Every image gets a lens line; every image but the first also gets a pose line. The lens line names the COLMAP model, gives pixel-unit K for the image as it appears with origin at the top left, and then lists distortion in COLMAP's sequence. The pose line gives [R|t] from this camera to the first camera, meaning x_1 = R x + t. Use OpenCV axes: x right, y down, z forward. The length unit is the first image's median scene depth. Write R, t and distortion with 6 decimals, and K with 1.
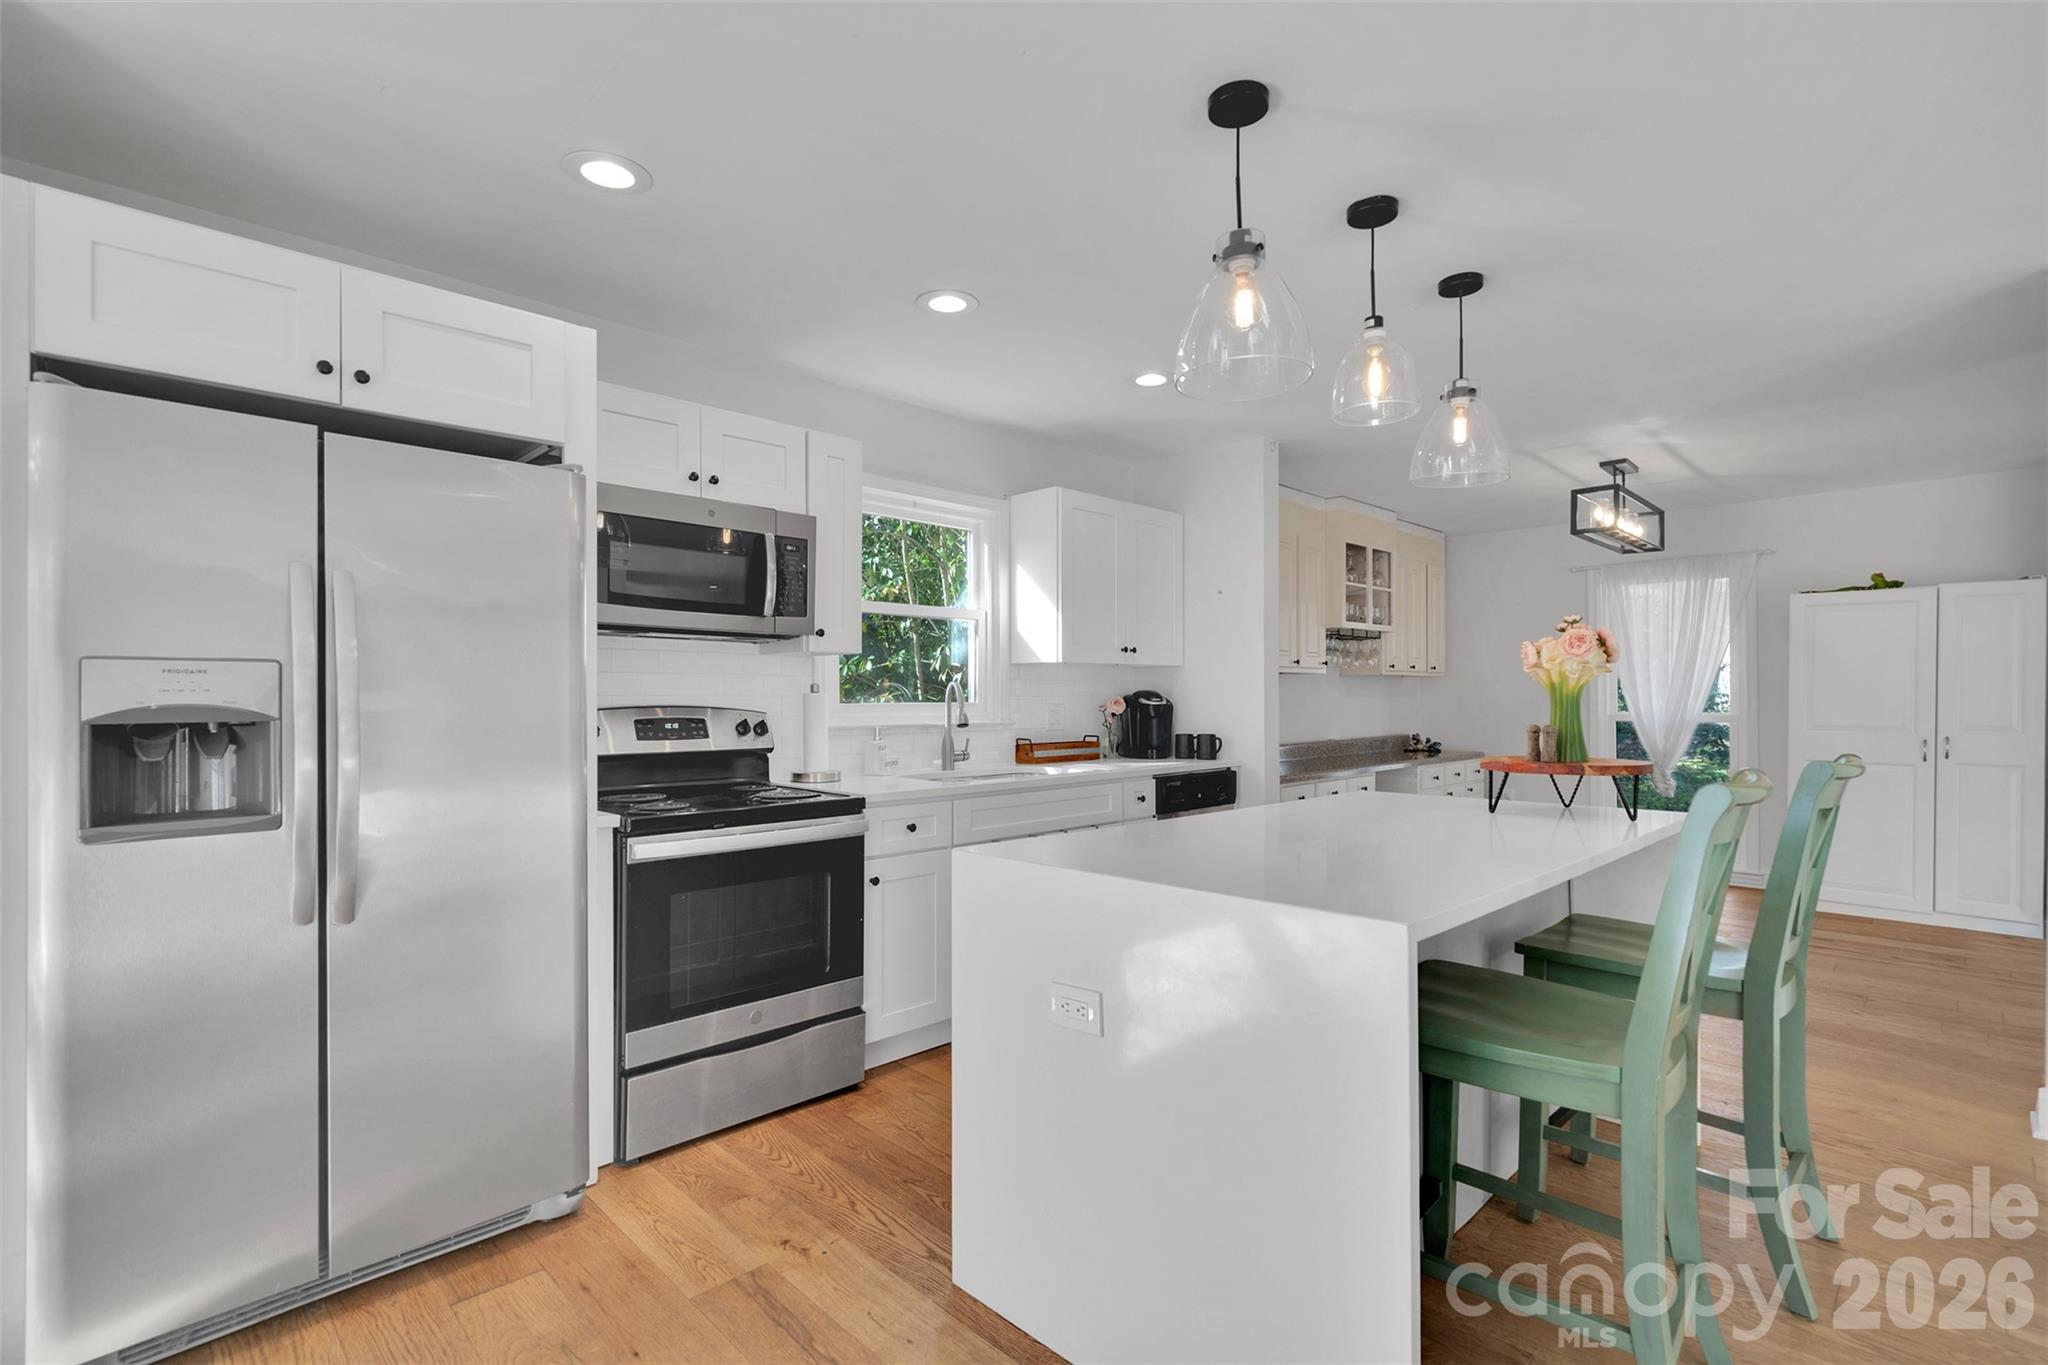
lens RADIAL K [[942.9, 0, 1021.1], [0, 942.9, 696.0], [0, 0, 1]] dist [0.003168, 0.002318]
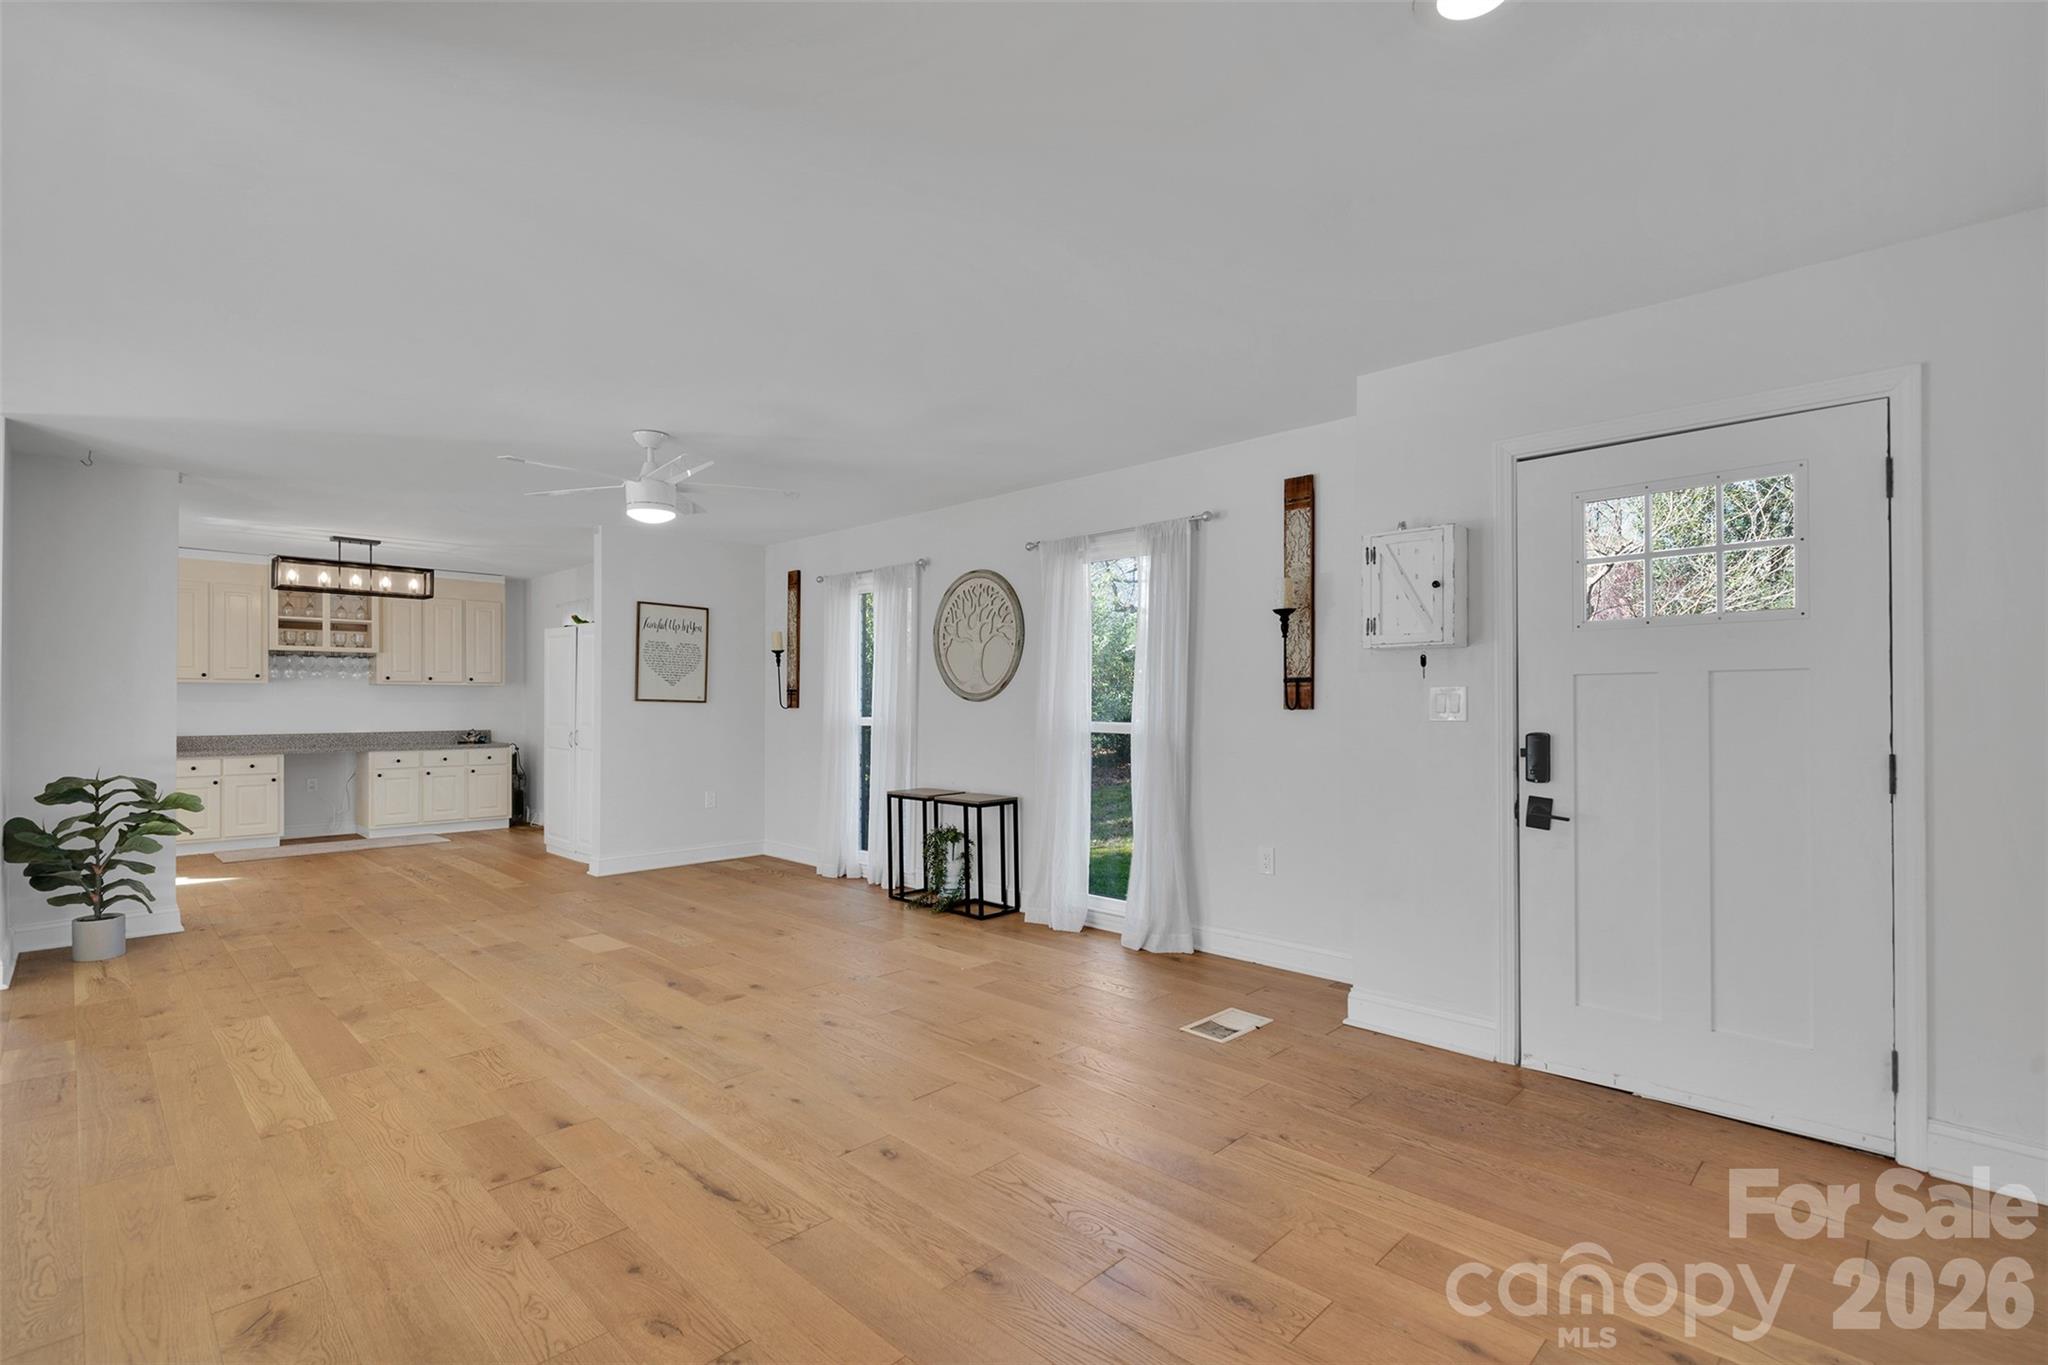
lens RADIAL K [[942.9, 0, 991.8], [0, 942.9, 689.1], [0, 0, 1]] dist [0.003168, 0.002318]
pose [[0.999772, 0.008237, 0.019692, 1.556187], [-0.008001, 0.999896, -0.012013, -0.007668], [-0.019789, 0.011853, 0.999734, -0.457269]]
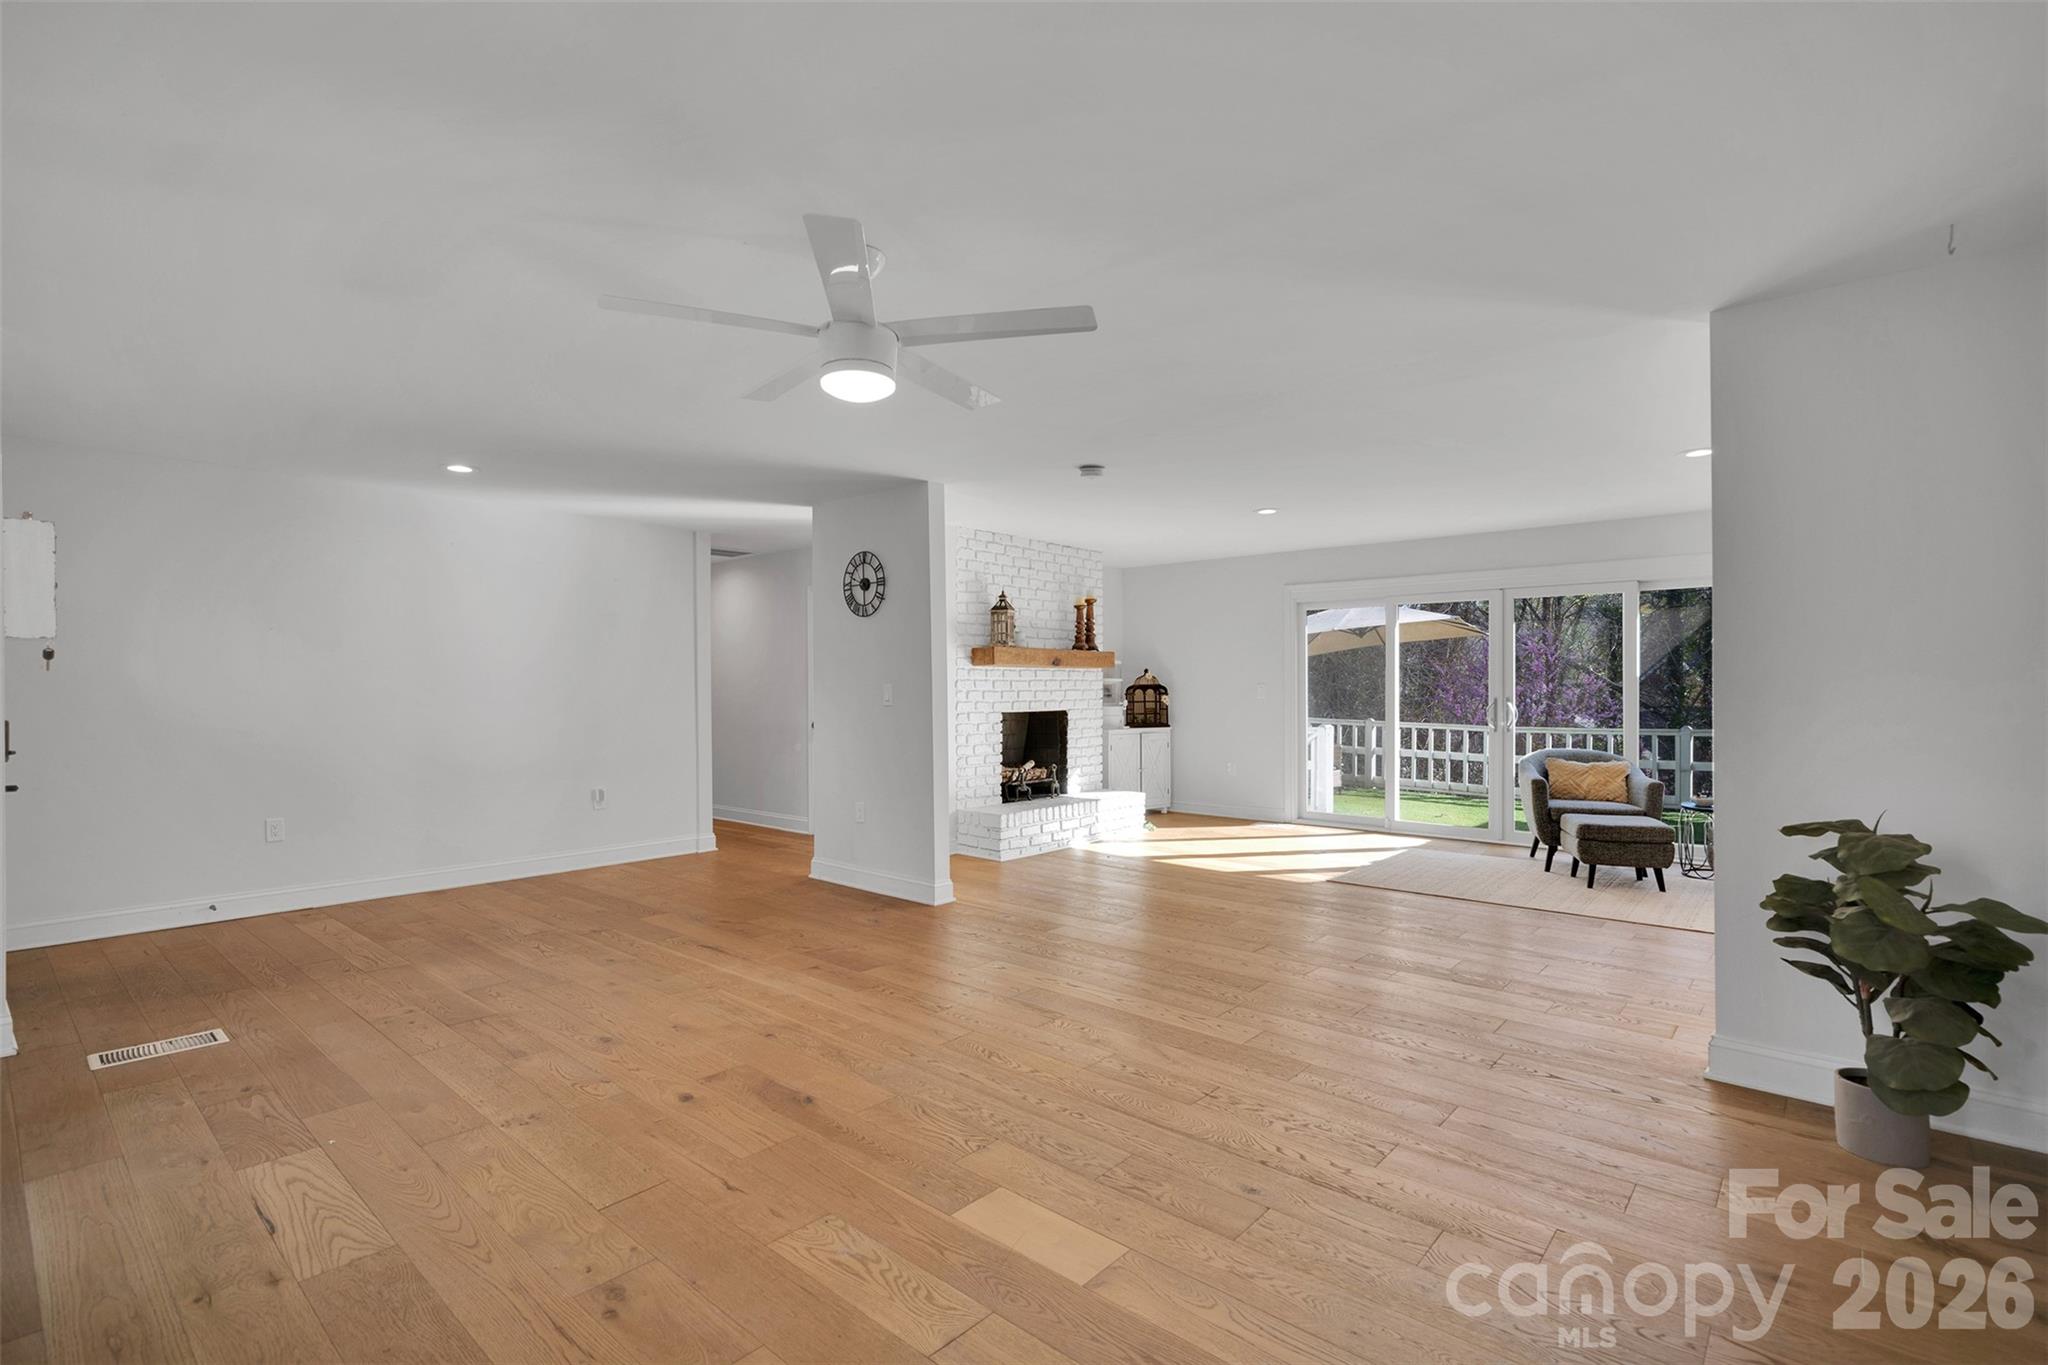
lens RADIAL K [[942.9, 0, 985.9], [0, 942.9, 695.3], [0, 0, 1]] dist [0.003168, 0.002318]
pose [[-0.997389, 0.007190, -0.071858, 1.233255], [0.006950, 0.999969, 0.003583, -0.005243], [0.071882, 0.003075, -0.997408, 0.925657]]
